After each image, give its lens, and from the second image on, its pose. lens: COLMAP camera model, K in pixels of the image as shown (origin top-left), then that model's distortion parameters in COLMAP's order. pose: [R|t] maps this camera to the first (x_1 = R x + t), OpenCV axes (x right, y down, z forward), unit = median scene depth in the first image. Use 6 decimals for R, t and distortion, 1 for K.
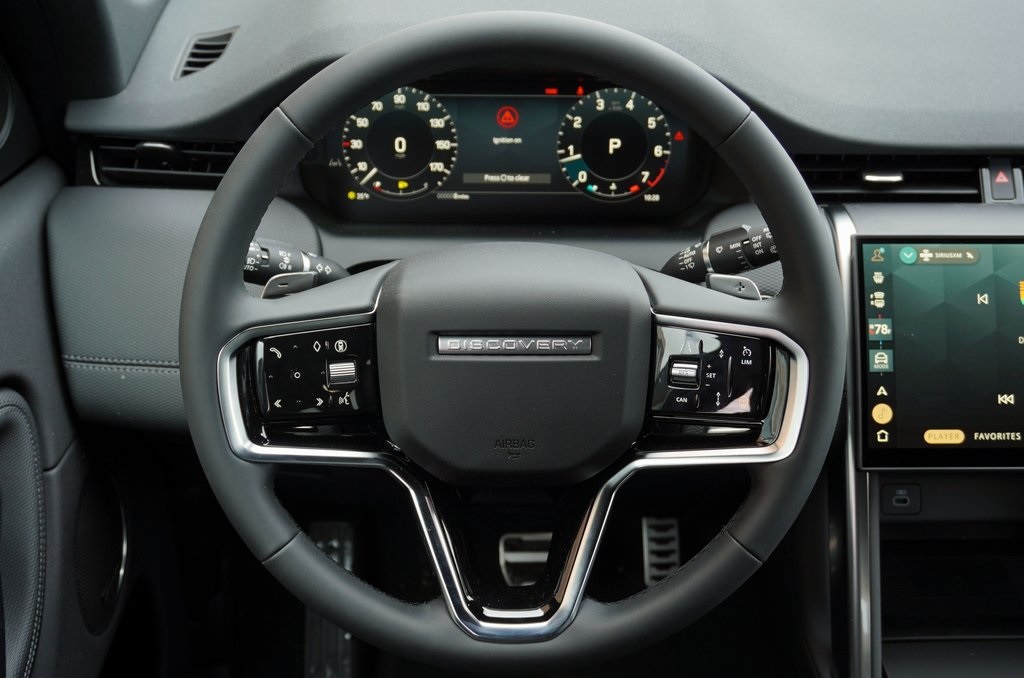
lens RADIAL K [[1220.0, 0, 510.4], [0, 1220.0, 366.1], [0, 0, 1]] dist [-0.007475, -0.008674]
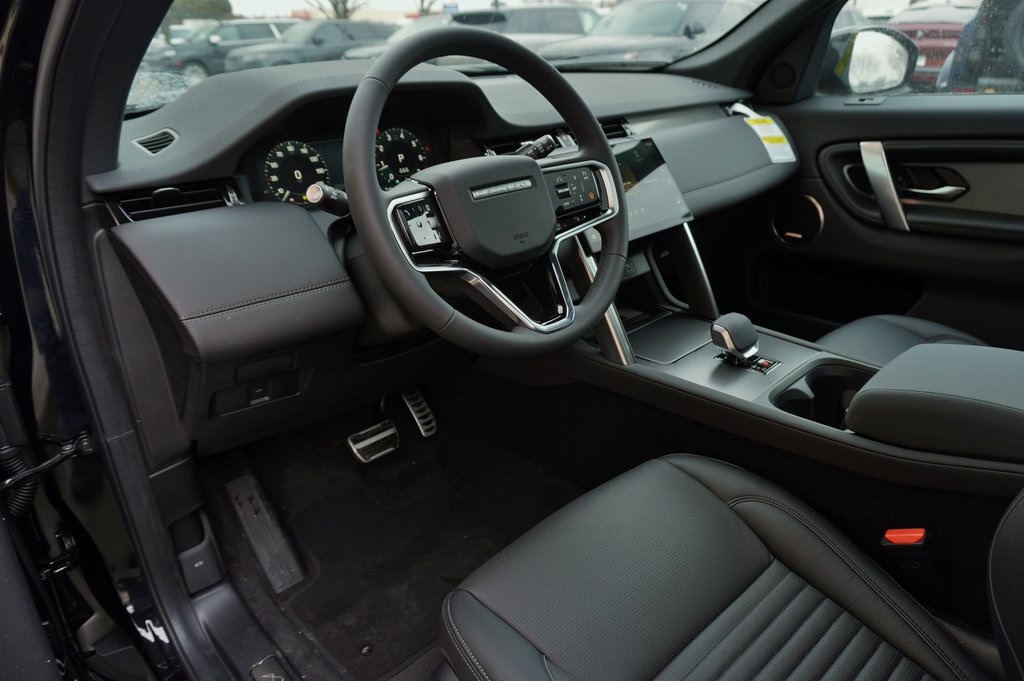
lens RADIAL K [[689.3, 0, 512.0], [0, 689.3, 340.5], [0, 0, 1]] dist [-0.047464, 0.037737]
pose [[0.737459, -0.302203, 0.604009, -0.595808], [0.388173, 0.921496, -0.012884, 0.185714], [-0.552699, 0.243962, 0.796873, 0.143102]]
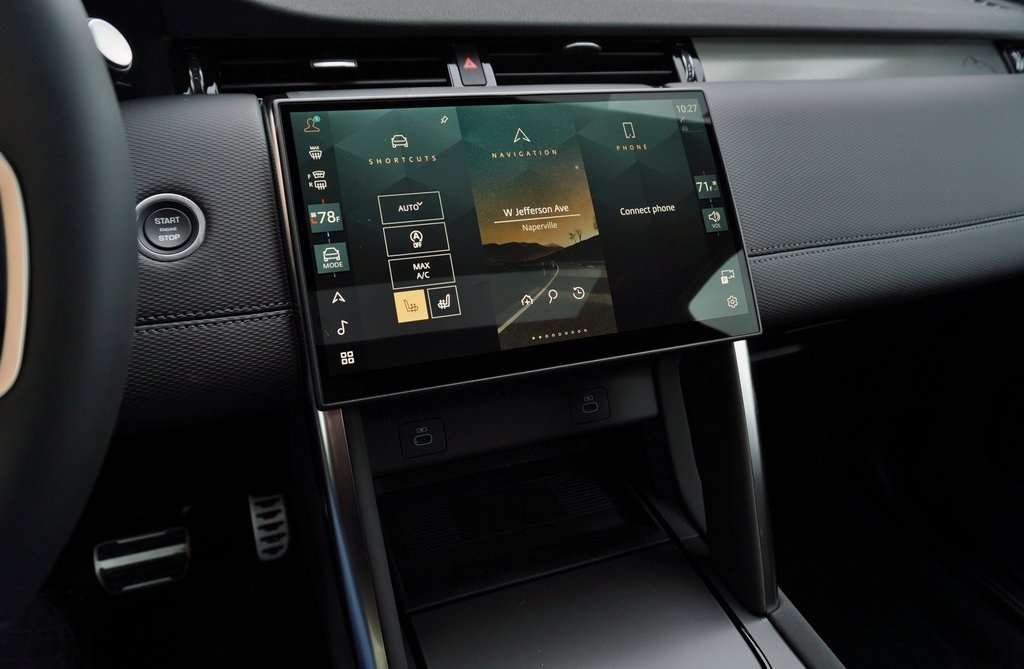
lens RADIAL K [[699.3, 0, 512.0], [0, 699.3, 334.5], [0, 0, 1]] dist [-0.044863, 0.003110]
pose [[0.942508, -0.137736, 0.304478, 0.269473], [0.158381, 0.986395, -0.044056, 0.077249], [-0.294267, 0.089746, 0.951500, 0.562062]]
